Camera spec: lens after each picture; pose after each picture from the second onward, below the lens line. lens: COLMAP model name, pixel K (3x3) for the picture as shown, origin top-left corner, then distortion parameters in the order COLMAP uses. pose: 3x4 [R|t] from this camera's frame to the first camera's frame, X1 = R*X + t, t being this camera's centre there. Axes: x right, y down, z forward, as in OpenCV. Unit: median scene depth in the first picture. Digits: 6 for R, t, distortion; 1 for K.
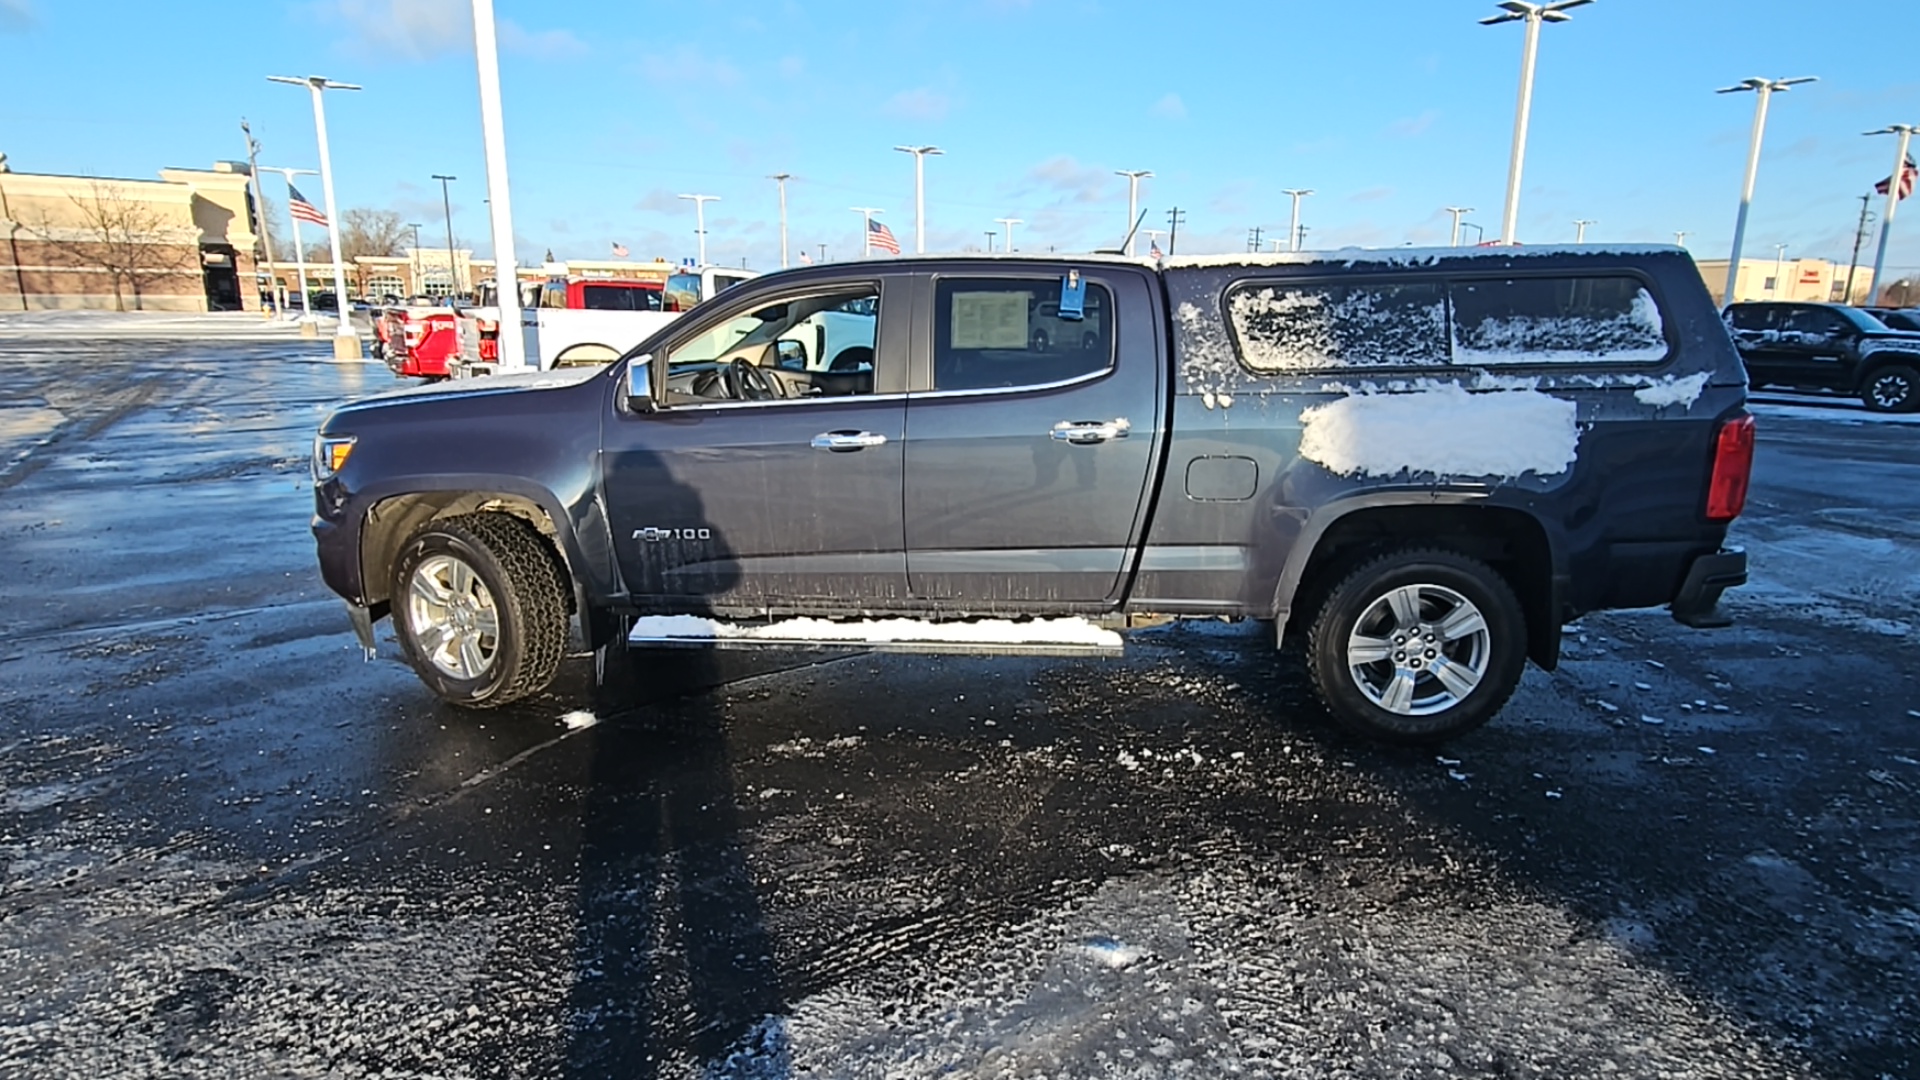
lens RADIAL K [[1053.0, 0, 984.3], [0, 1053.0, 552.6], [0, 0, 1]] dist [0.006295, -0.004056]
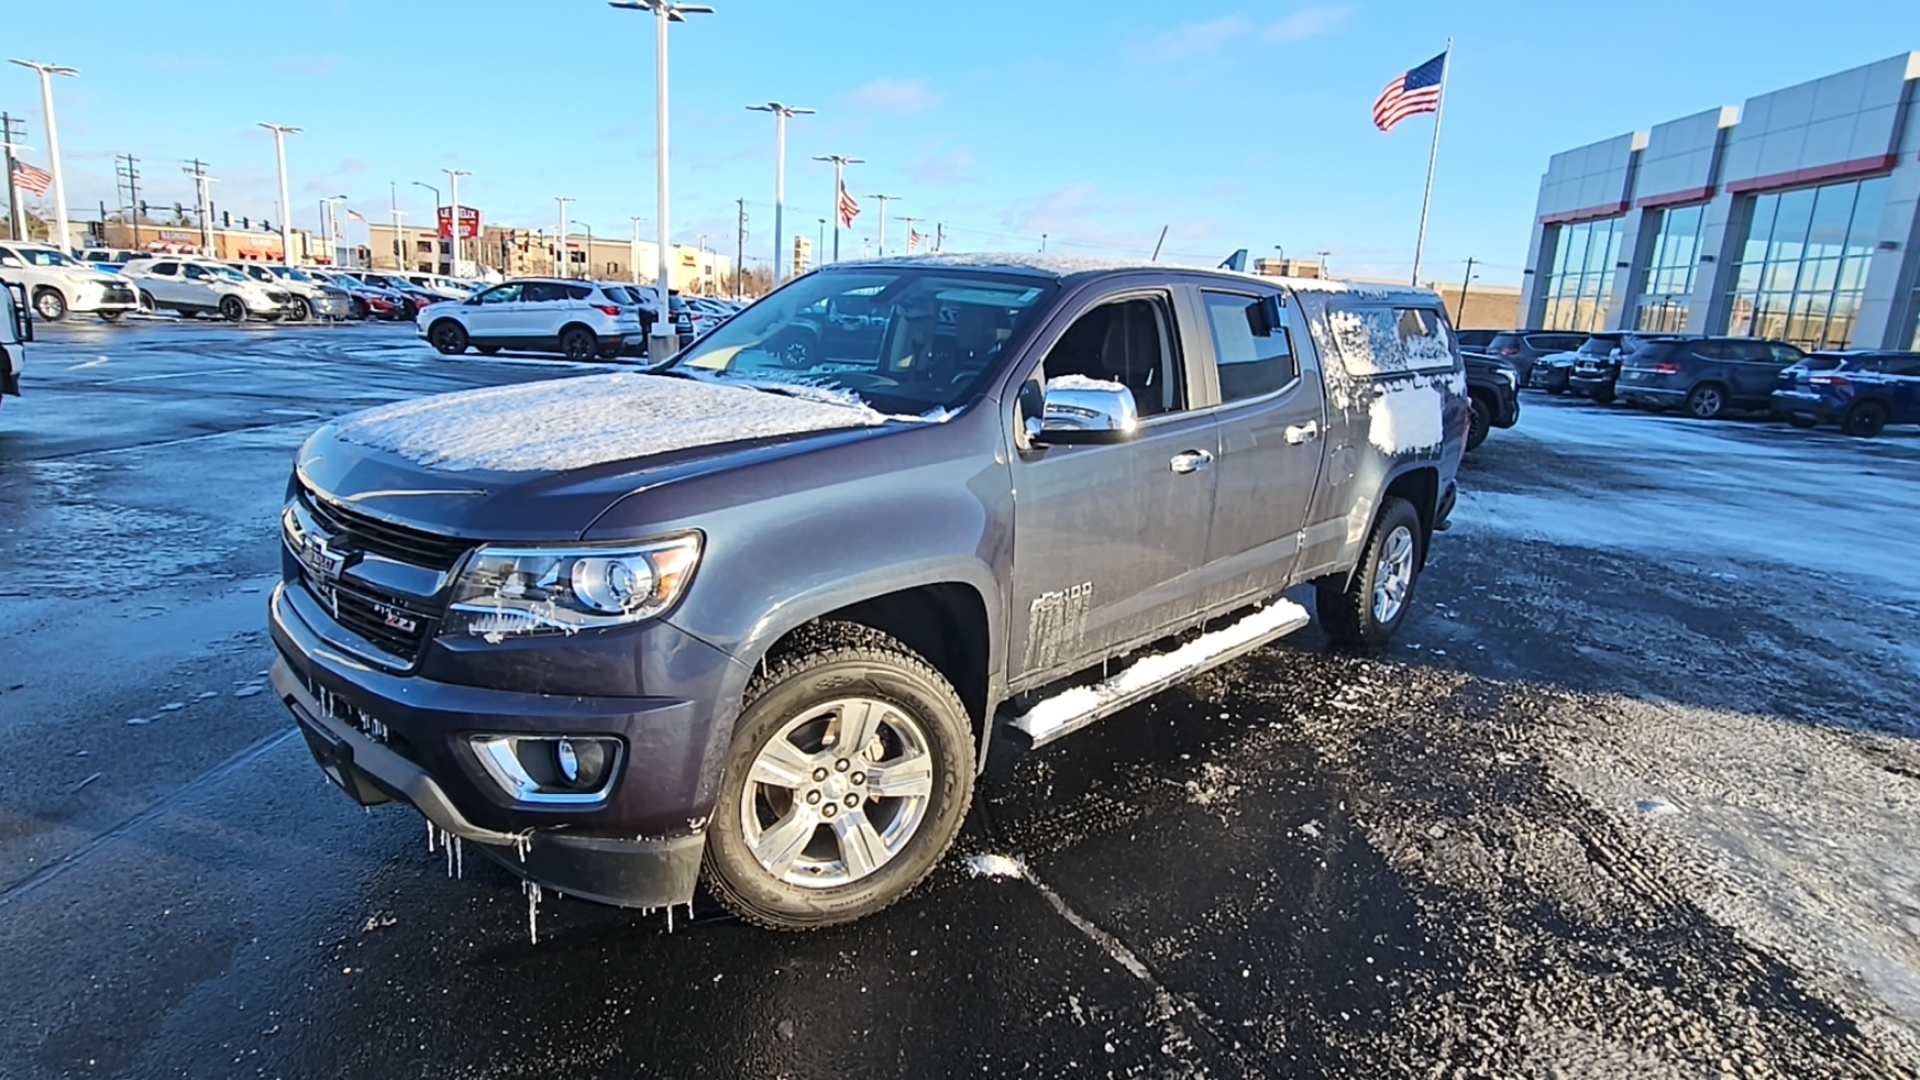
lens RADIAL K [[1053.0, 0, 984.3], [0, 1053.0, 552.6], [0, 0, 1]] dist [0.006295, -0.004056]
pose [[0.592332, -0.156594, 0.790330, -1.038590], [0.131304, 0.986578, 0.097069, -0.146806], [-0.794923, 0.046277, 0.604943, 0.603042]]
